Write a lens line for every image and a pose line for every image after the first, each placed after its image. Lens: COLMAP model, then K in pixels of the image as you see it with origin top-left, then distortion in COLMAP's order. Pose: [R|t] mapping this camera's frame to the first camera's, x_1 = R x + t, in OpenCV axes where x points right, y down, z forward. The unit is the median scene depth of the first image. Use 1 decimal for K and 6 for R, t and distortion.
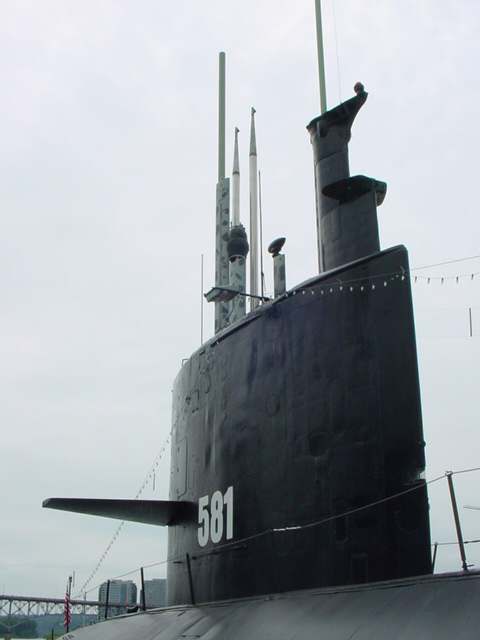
lens RADIAL K [[808.9, 0, 240.0], [0, 808.9, 320.0], [0, 0, 1]] dist [-0.218690, 0.240512]
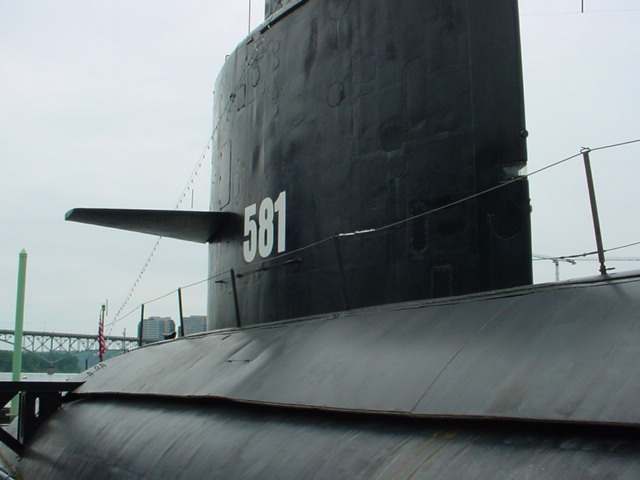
lens RADIAL K [[808.9, 0, 320.0], [0, 808.9, 240.0], [0, 0, 1]] dist [-0.218690, 0.240512]
pose [[0.998470, 0.011898, 0.054006, -0.017652], [-0.023459, 0.975486, 0.218807, 0.066548], [-0.050079, -0.219739, 0.974273, 0.143485]]
